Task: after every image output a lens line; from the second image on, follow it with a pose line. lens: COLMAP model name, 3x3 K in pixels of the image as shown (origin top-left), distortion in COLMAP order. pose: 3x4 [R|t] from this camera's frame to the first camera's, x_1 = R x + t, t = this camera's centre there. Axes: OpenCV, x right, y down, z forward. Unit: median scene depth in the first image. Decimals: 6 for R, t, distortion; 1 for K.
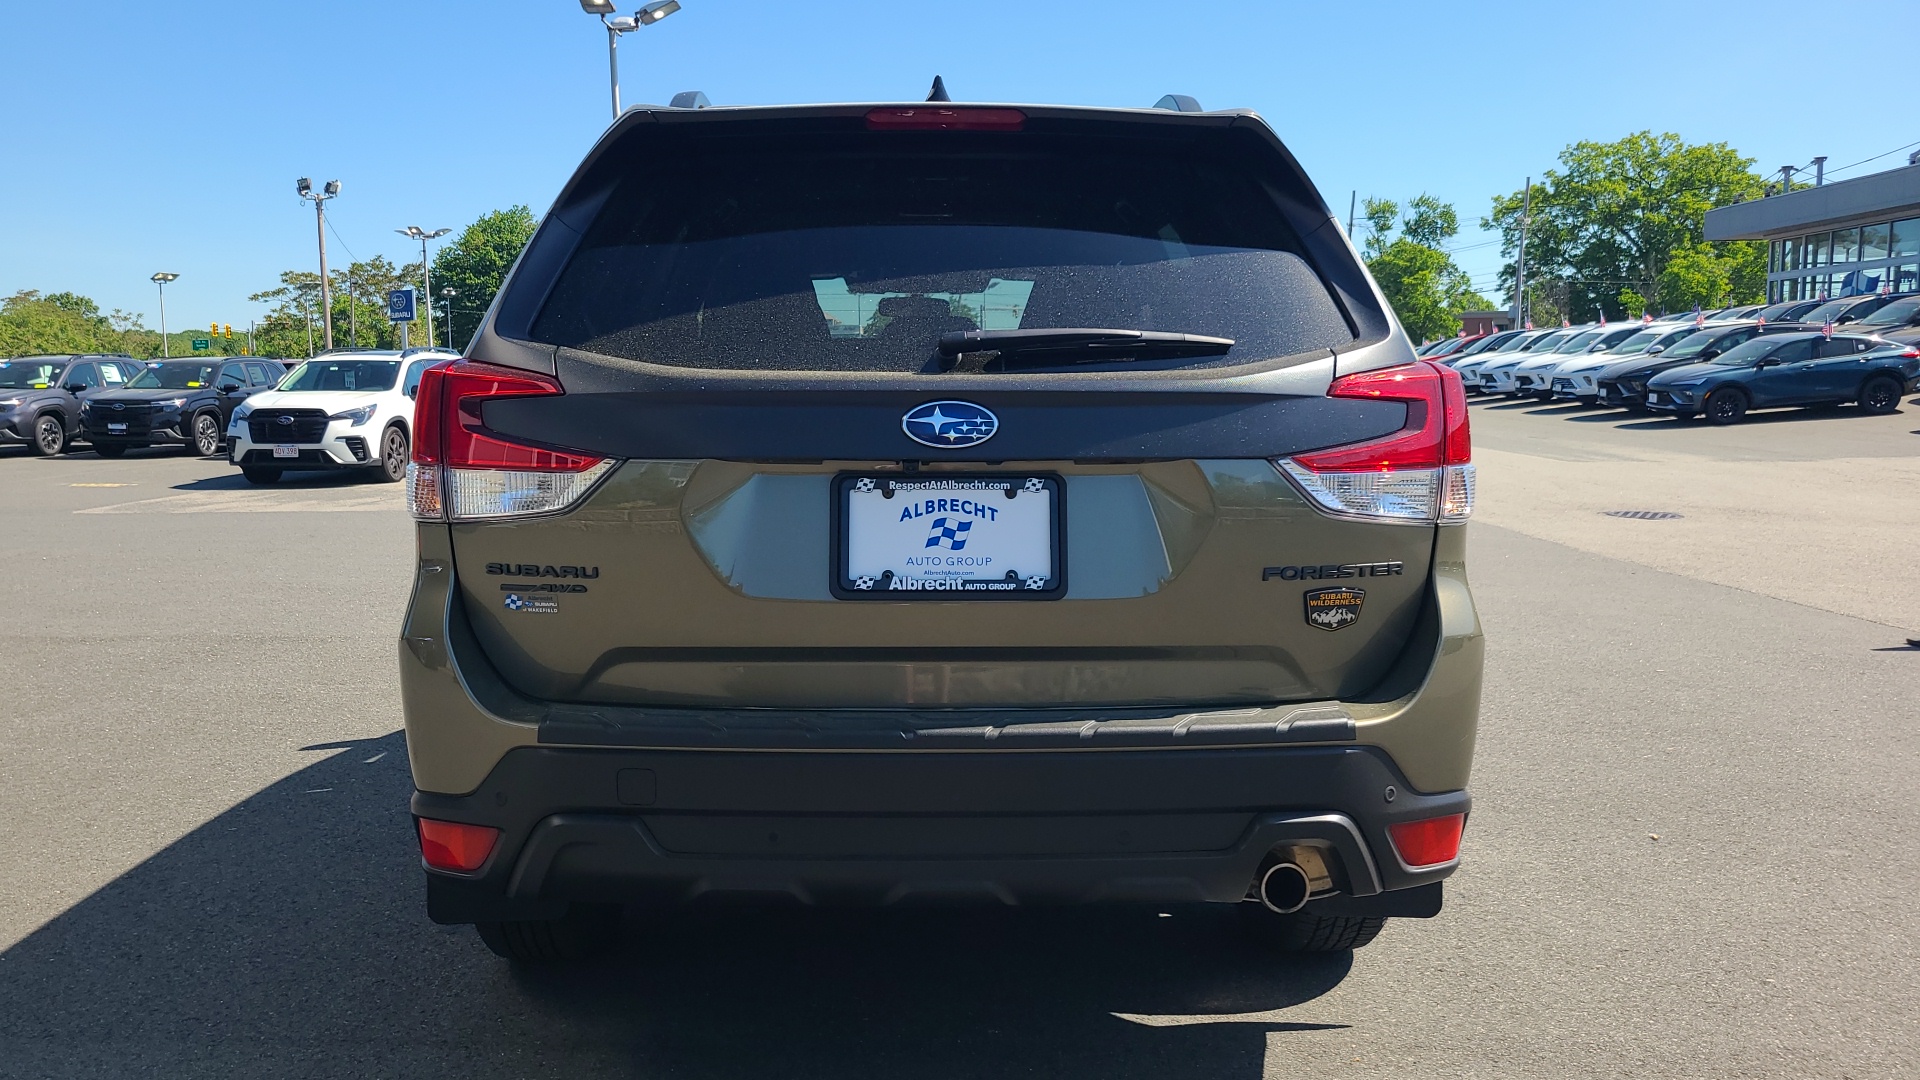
lens RADIAL K [[1445.7, 0, 918.5], [0, 1445.7, 531.3], [0, 0, 1]] dist [0.050005, -0.040414]
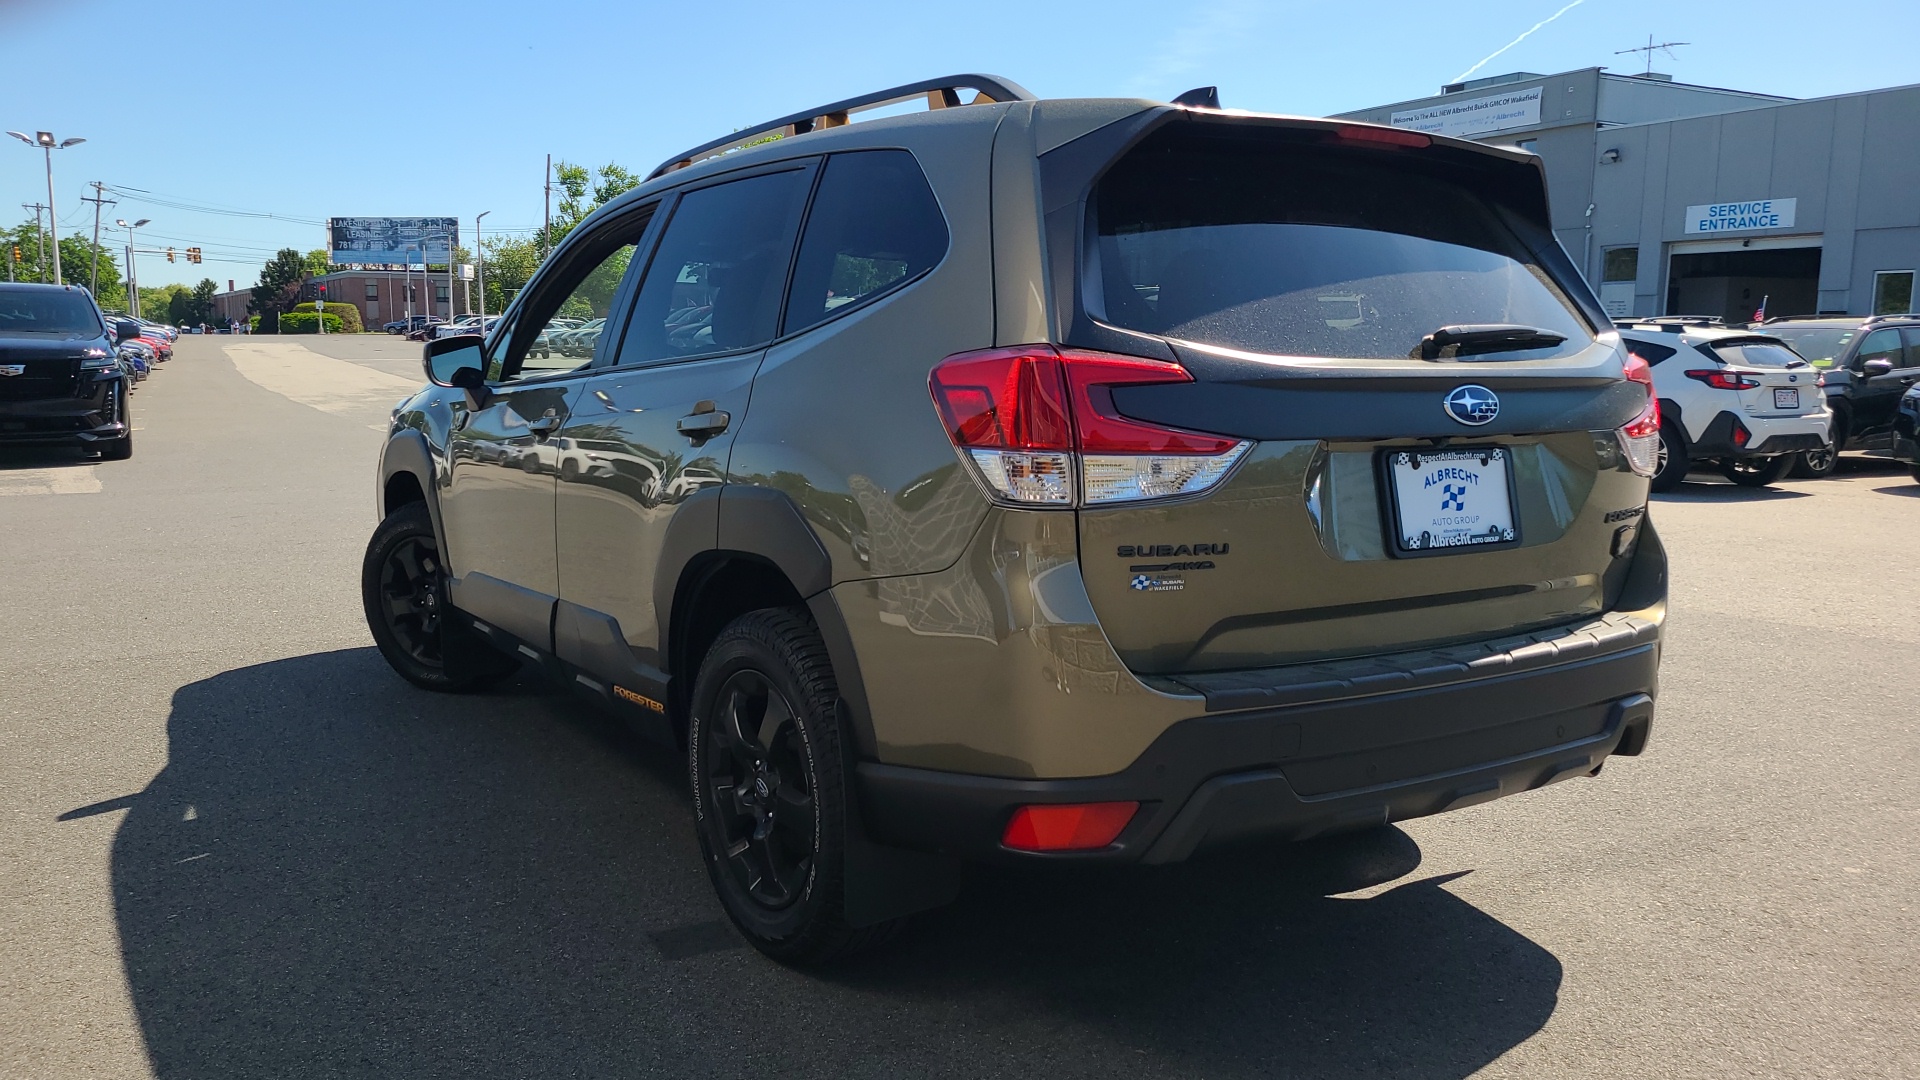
lens RADIAL K [[1445.7, 0, 909.1], [0, 1445.7, 552.1], [0, 0, 1]] dist [0.050005, -0.040414]
pose [[0.850153, -0.062600, 0.522801, -0.321840], [0.041723, 0.997794, 0.051628, -0.011042], [-0.524880, -0.022079, 0.850890, 0.071676]]
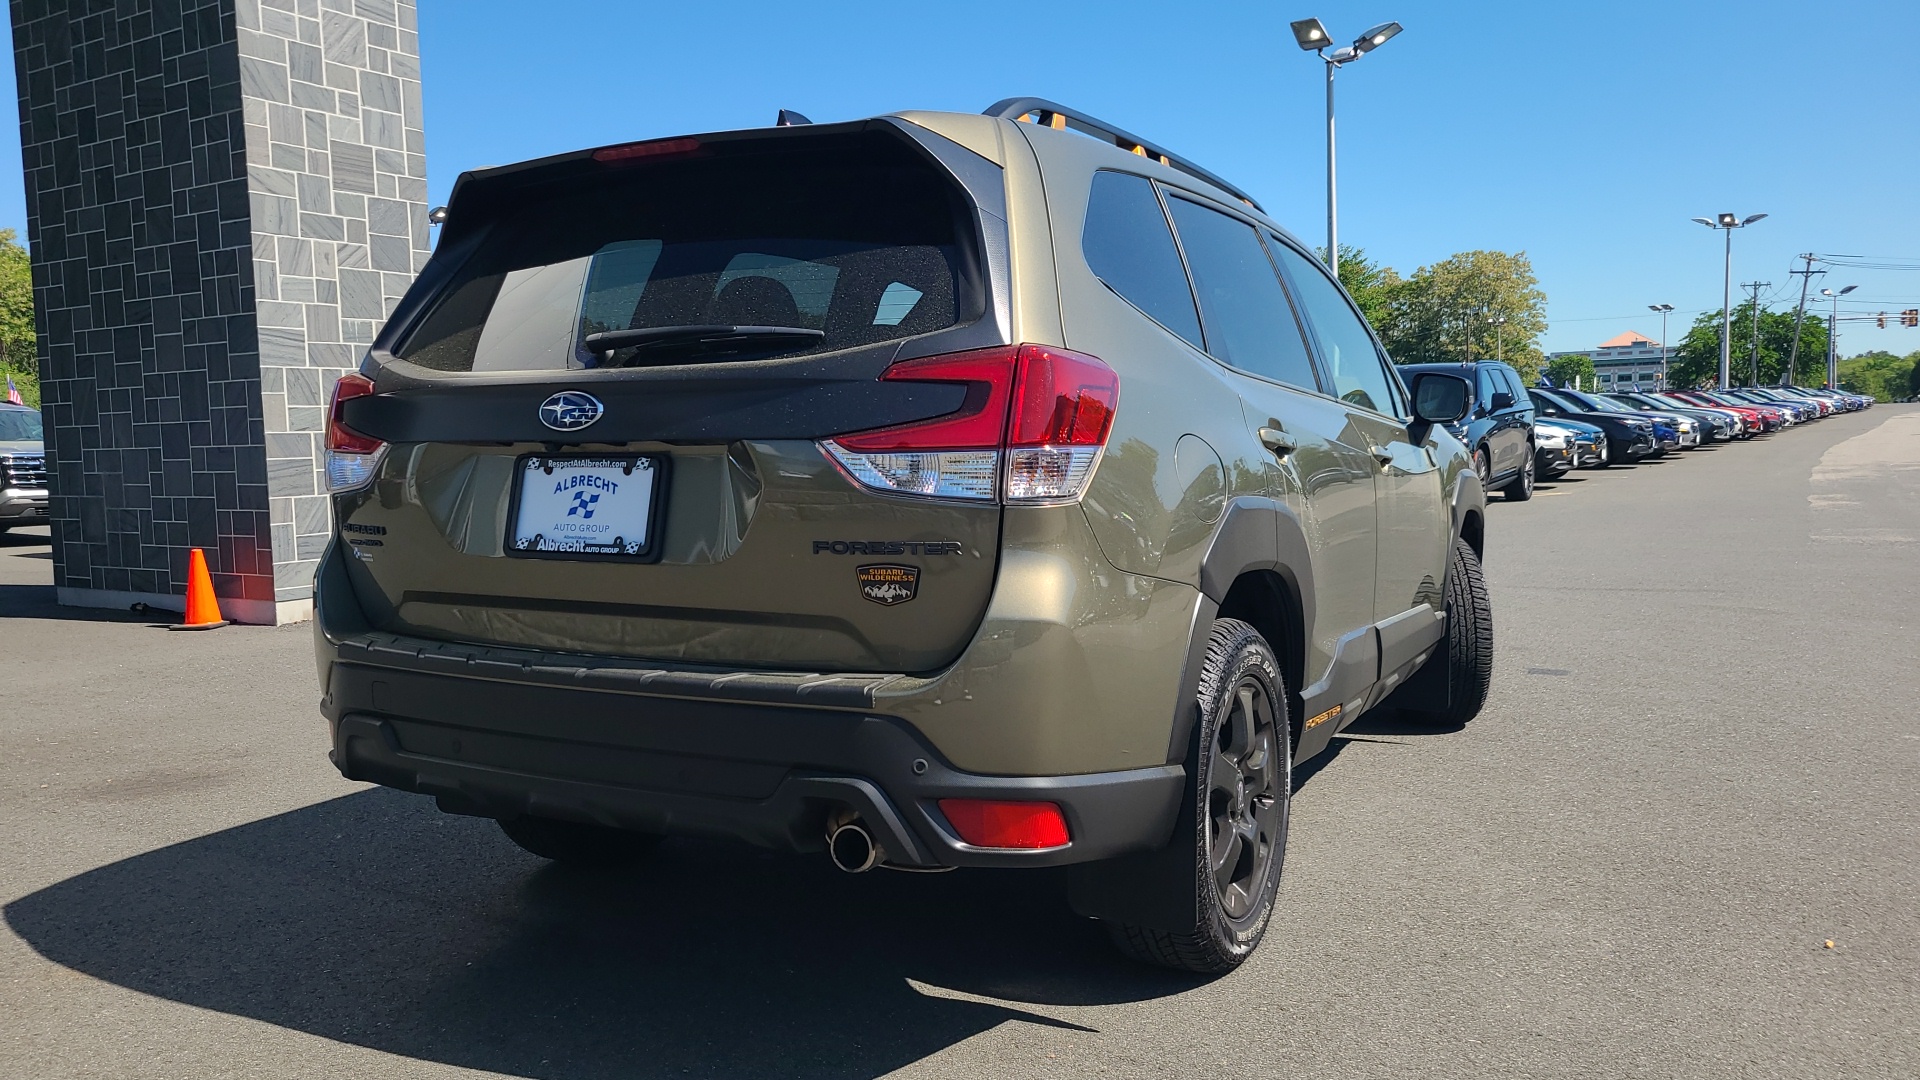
lens RADIAL K [[1445.7, 0, 931.2], [0, 1445.7, 542.8], [0, 0, 1]] dist [0.050005, -0.040414]
pose [[0.867807, 0.027436, -0.496143, 0.278970], [-0.036347, 0.999305, -0.008315, 0.010555], [0.495570, 0.025249, 0.868201, 0.038091]]
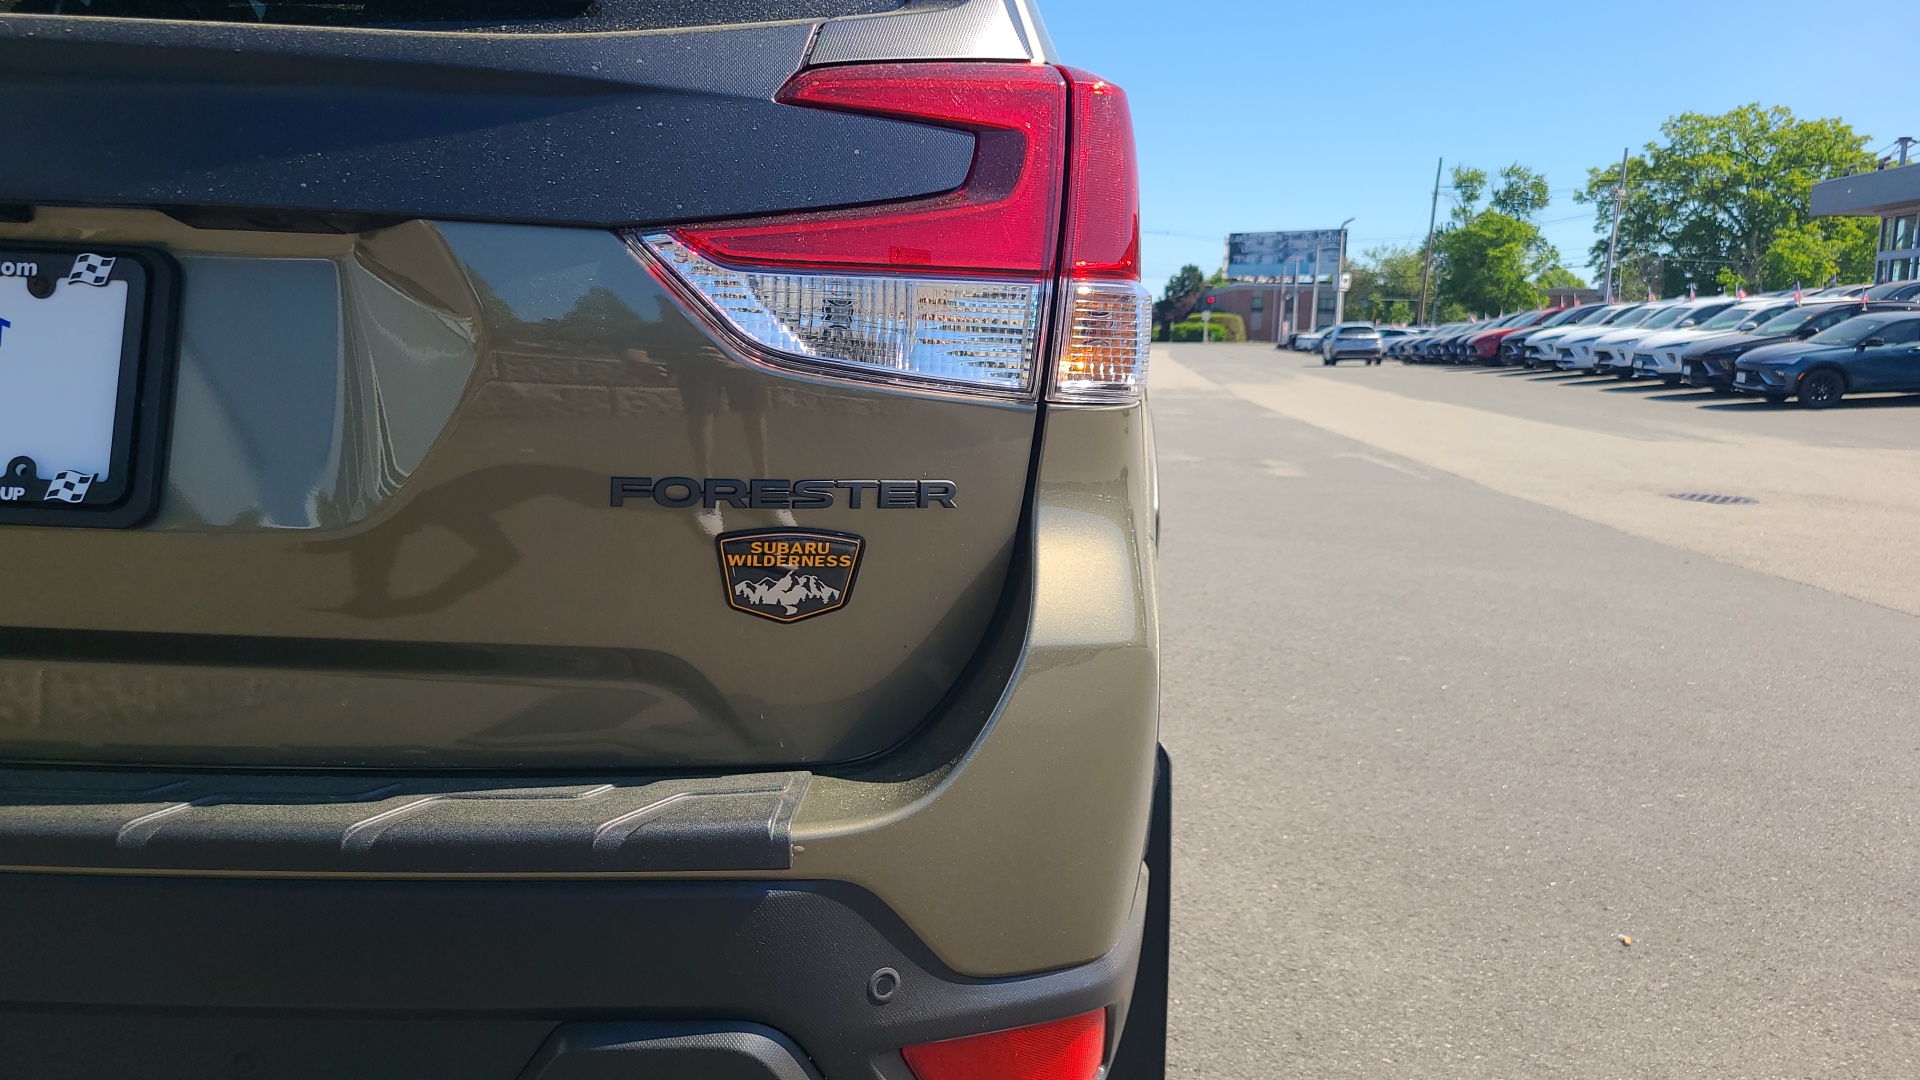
lens RADIAL K [[1445.7, 0, 926.4], [0, 1445.7, 532.2], [0, 0, 1]] dist [0.050005, -0.040414]
pose [[0.998260, 0.040271, -0.043073, 0.117600], [-0.039157, 0.998884, 0.026391, 0.008809], [0.044088, -0.024659, 0.998723, 0.183402]]
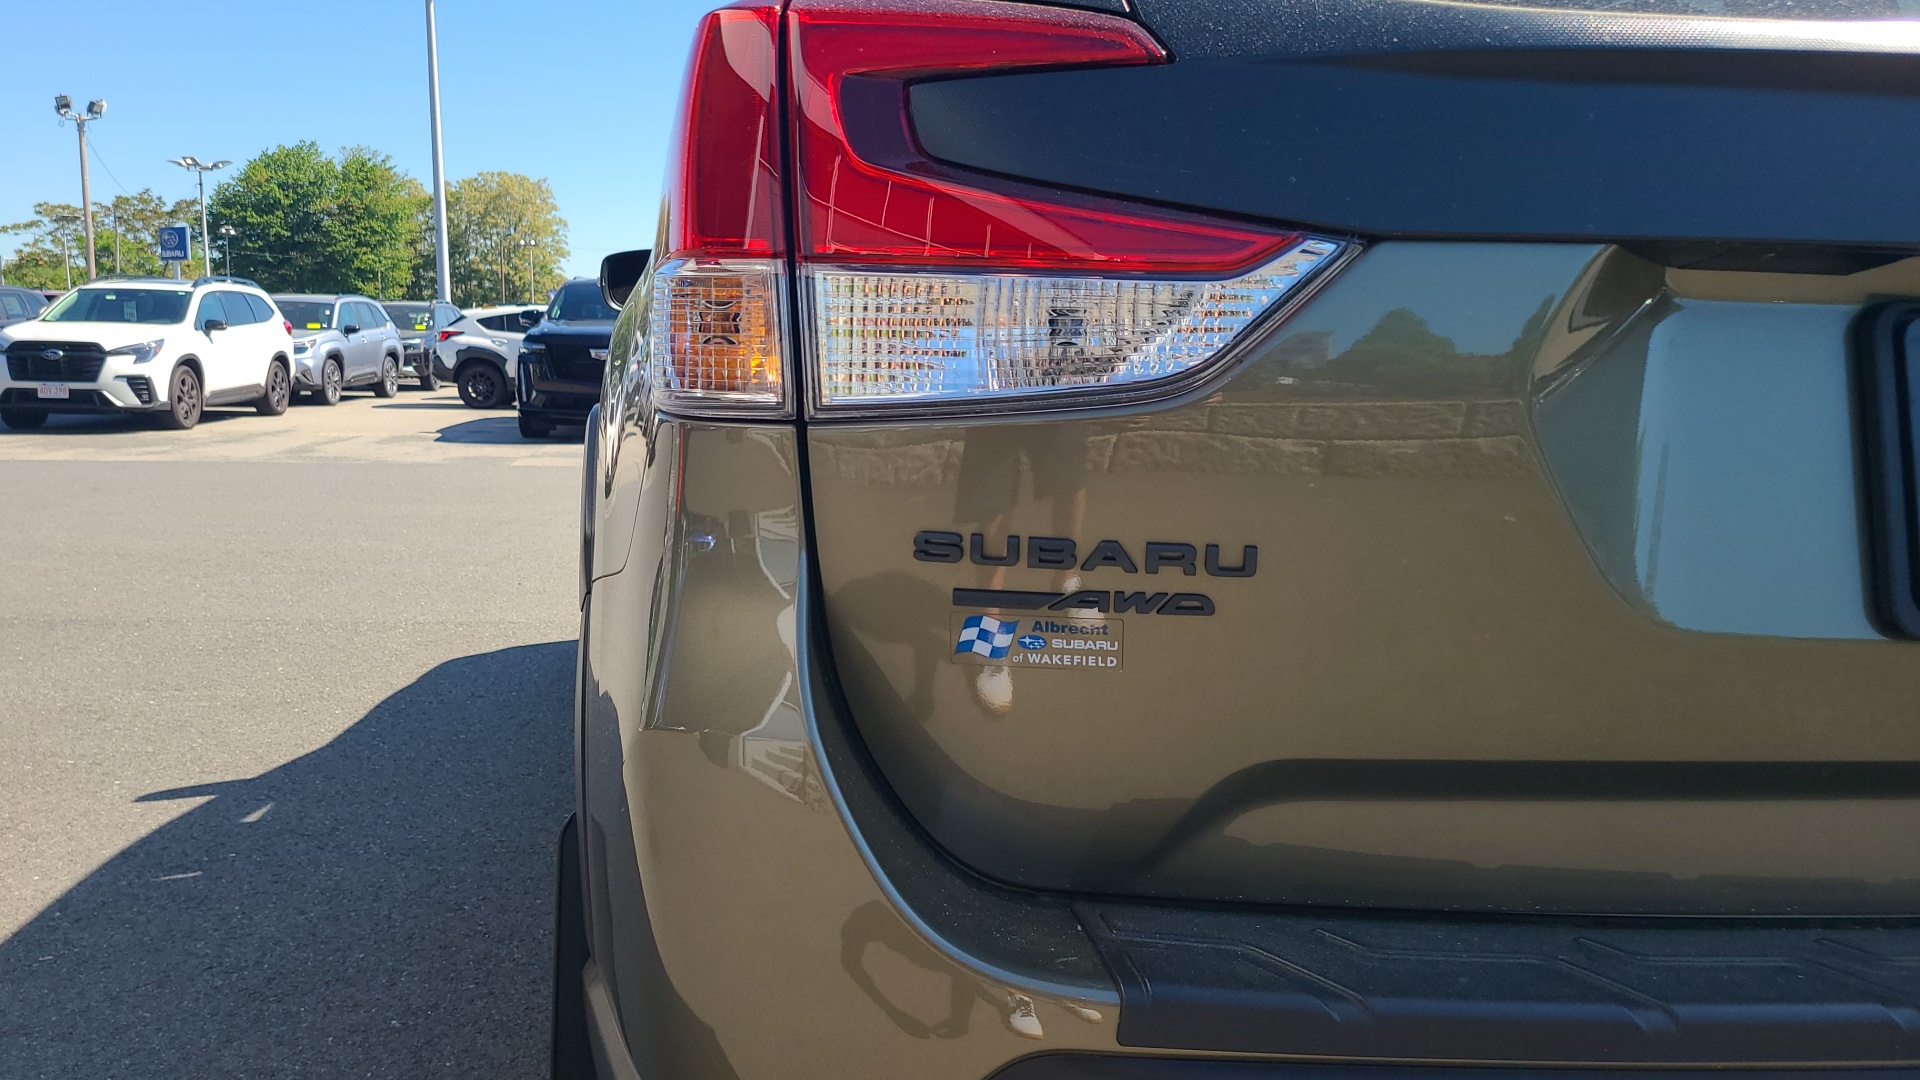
lens RADIAL K [[1445.7, 0, 906.8], [0, 1445.7, 535.4], [0, 0, 1]] dist [0.050005, -0.040414]
pose [[0.992029, 0.008759, 0.125702, -0.116525], [-0.012122, 0.999588, 0.026011, 0.004591], [-0.125422, -0.027327, 0.991727, 0.215039]]
